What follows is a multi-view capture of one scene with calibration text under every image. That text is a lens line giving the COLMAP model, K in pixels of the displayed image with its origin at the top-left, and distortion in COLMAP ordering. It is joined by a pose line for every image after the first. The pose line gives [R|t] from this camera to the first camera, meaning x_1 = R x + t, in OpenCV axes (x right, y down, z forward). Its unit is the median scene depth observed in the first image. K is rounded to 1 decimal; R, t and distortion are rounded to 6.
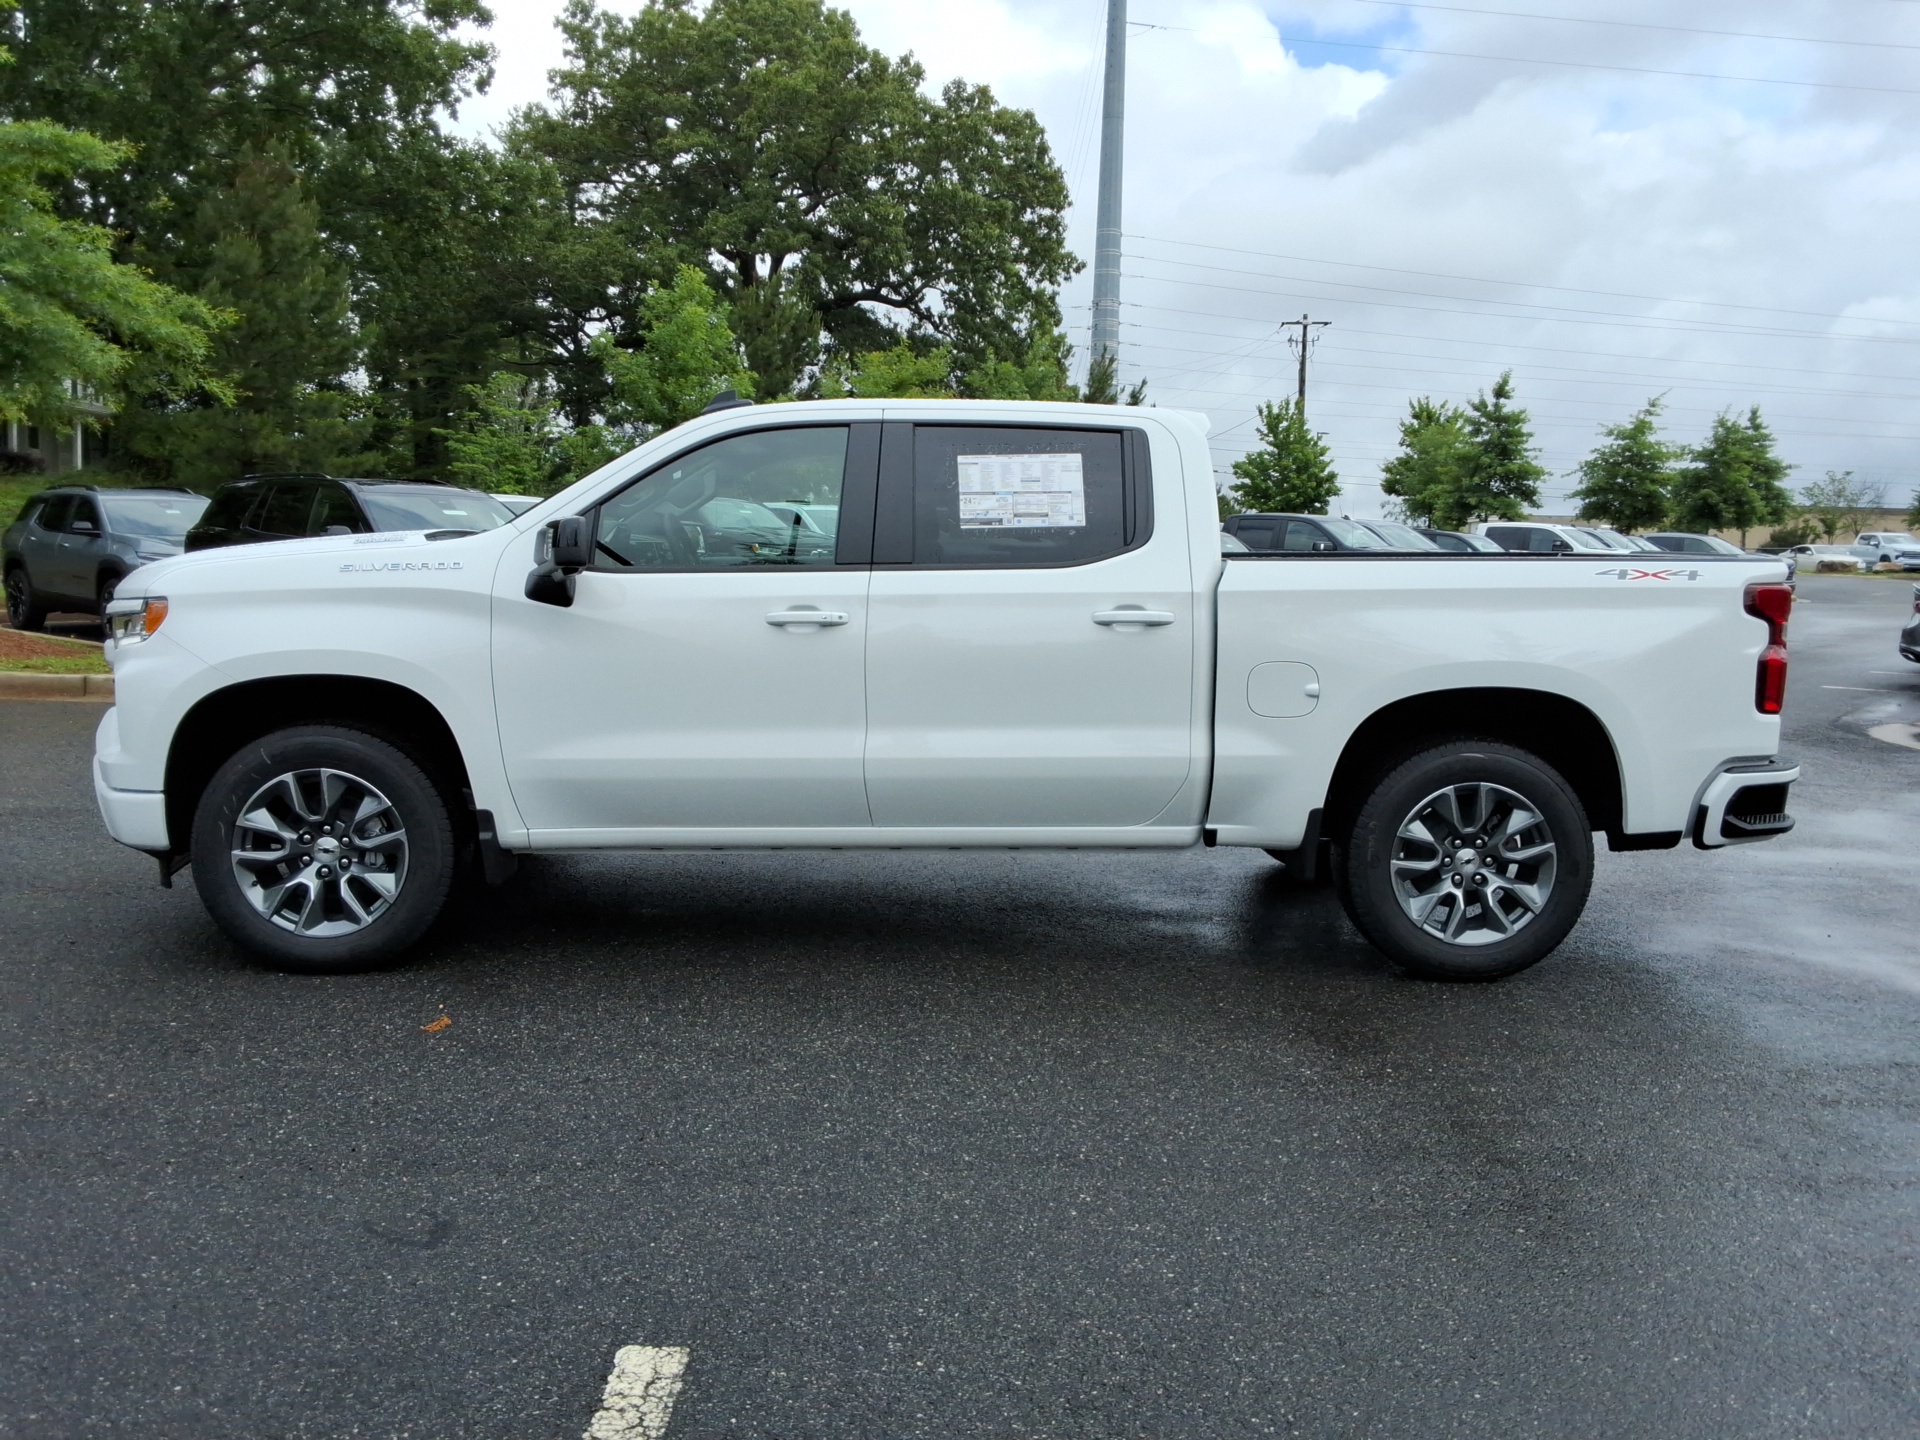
lens RADIAL K [[1545.2, 0, 985.8], [0, 1545.2, 739.1], [0, 0, 1]] dist [0.094732, -0.132042]
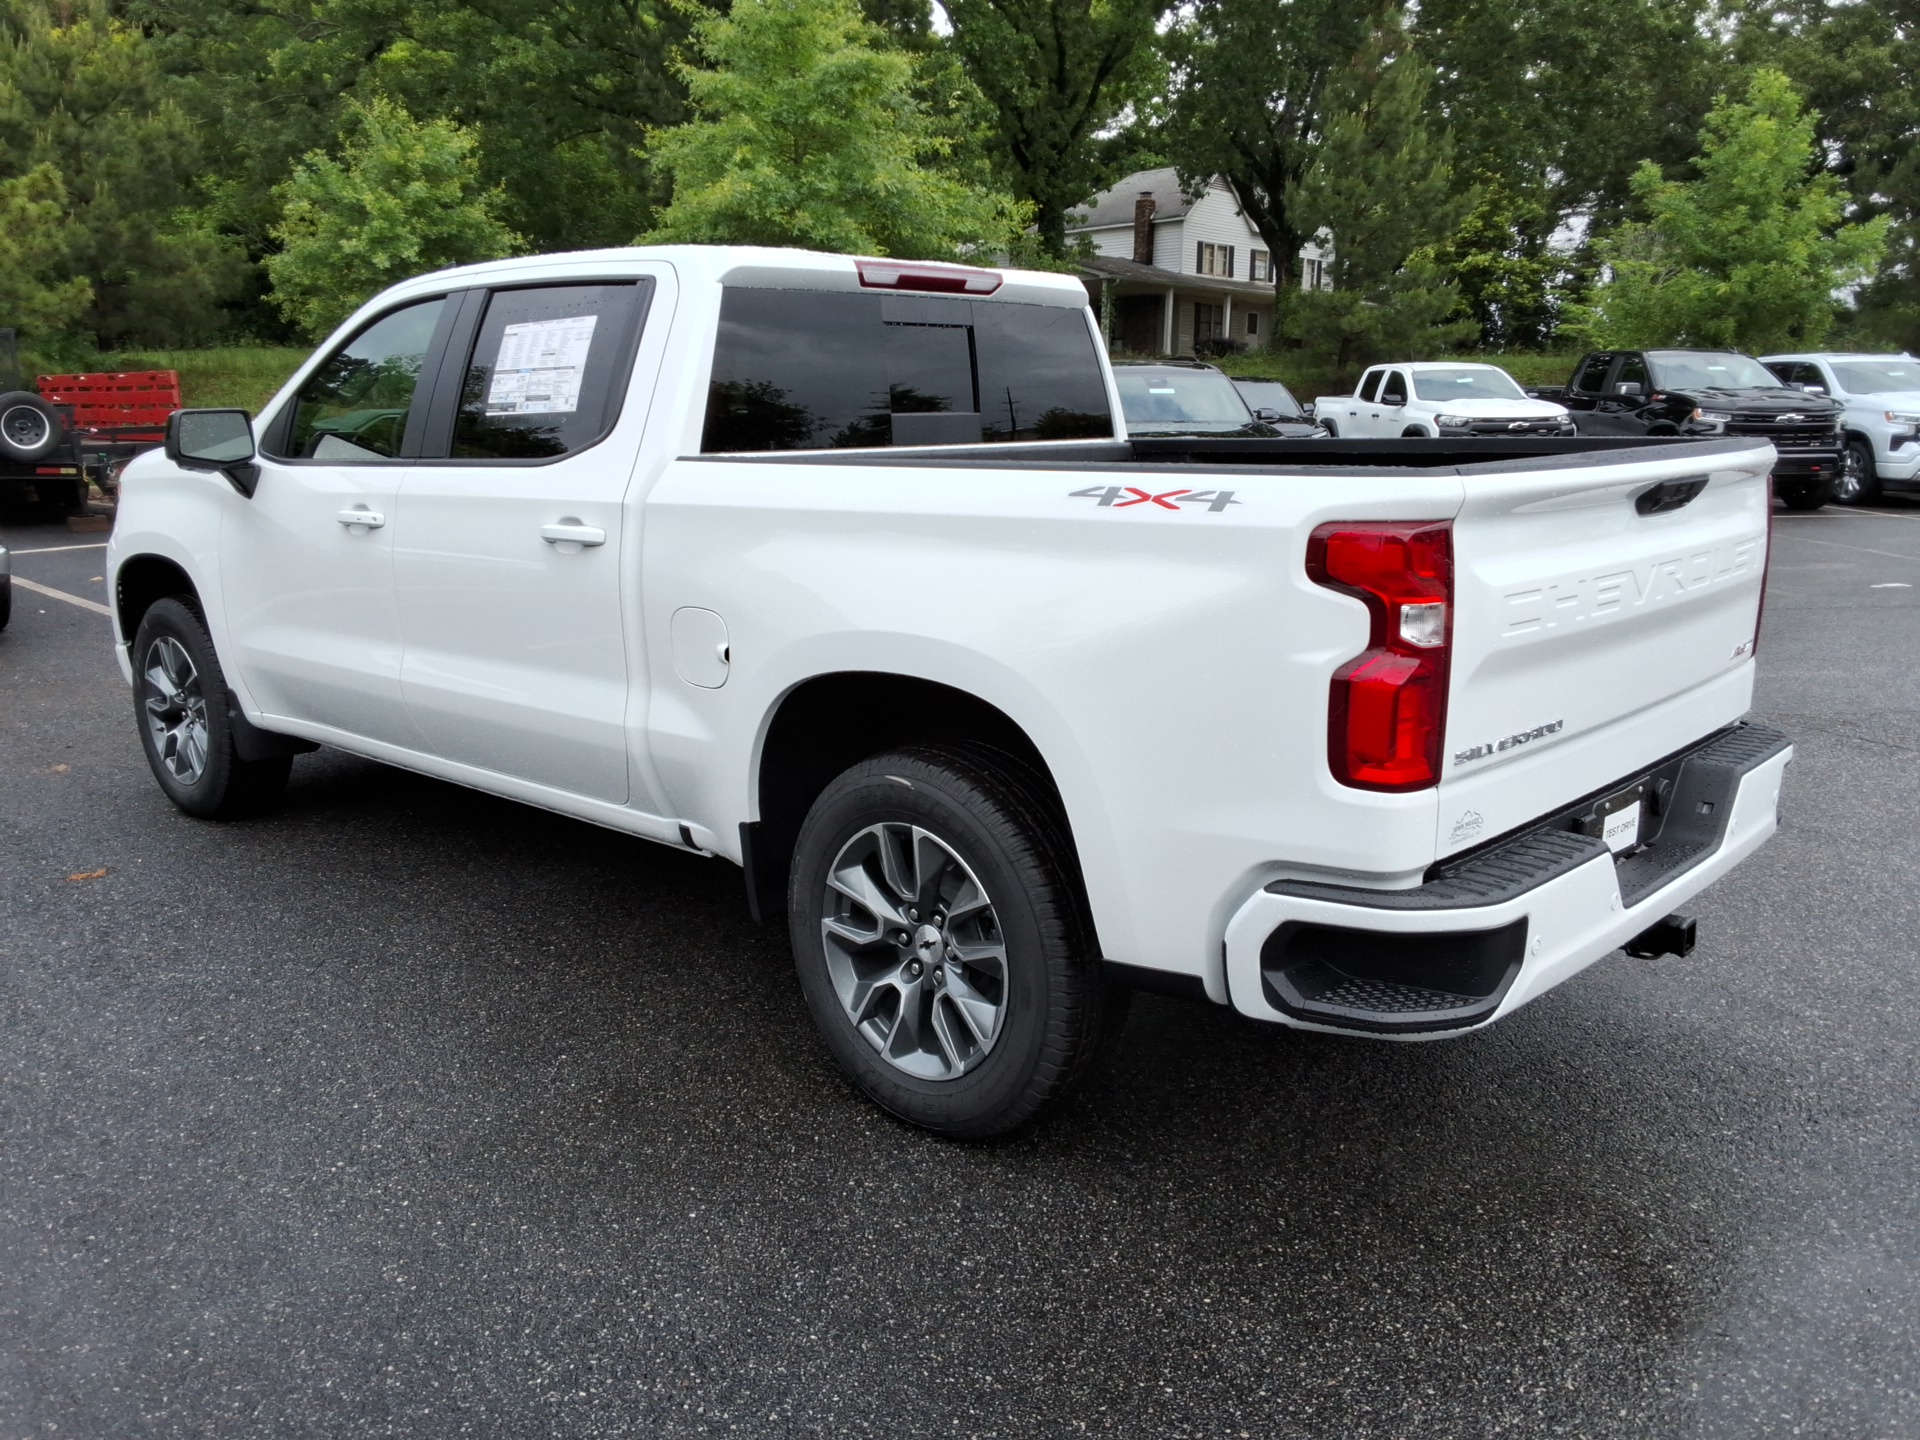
lens RADIAL K [[1545.2, 0, 956.0], [0, 1545.2, 724.9], [0, 0, 1]] dist [0.094732, -0.132042]
pose [[0.702213, 0.128977, -0.700187, 0.750893], [-0.077448, 0.991456, 0.104957, -0.077650], [0.707741, -0.019474, 0.706203, 0.567990]]
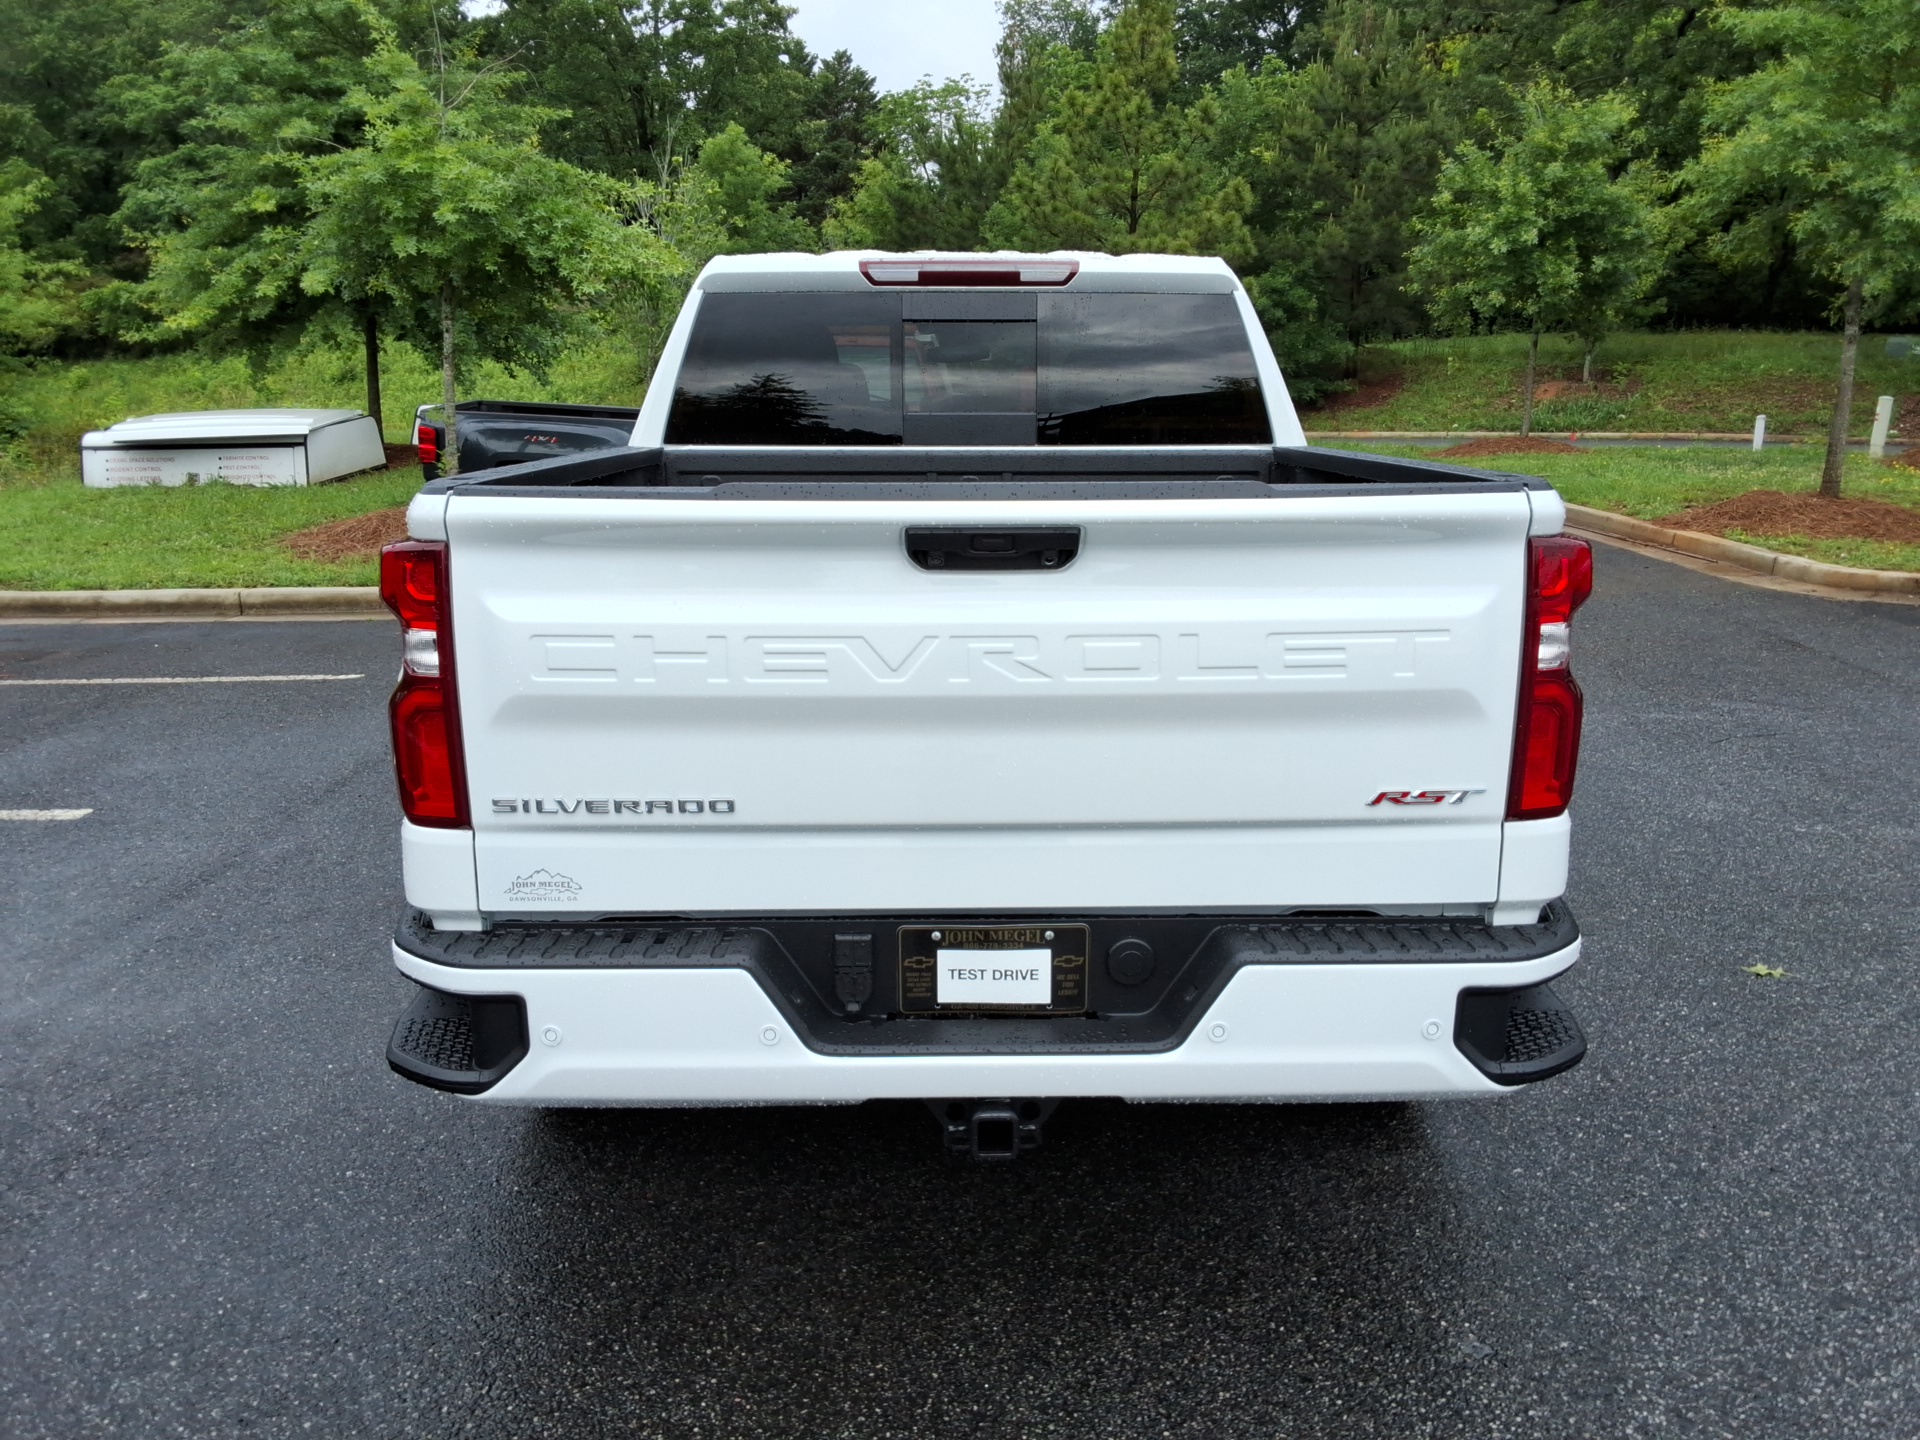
lens RADIAL K [[1545.2, 0, 969.5], [0, 1545.2, 714.6], [0, 0, 1]] dist [0.094732, -0.132042]
pose [[-0.020316, 0.195483, -0.980497, 0.816005], [-0.133066, 0.971446, 0.196436, -0.104296], [0.990899, 0.134462, 0.006276, 0.759688]]
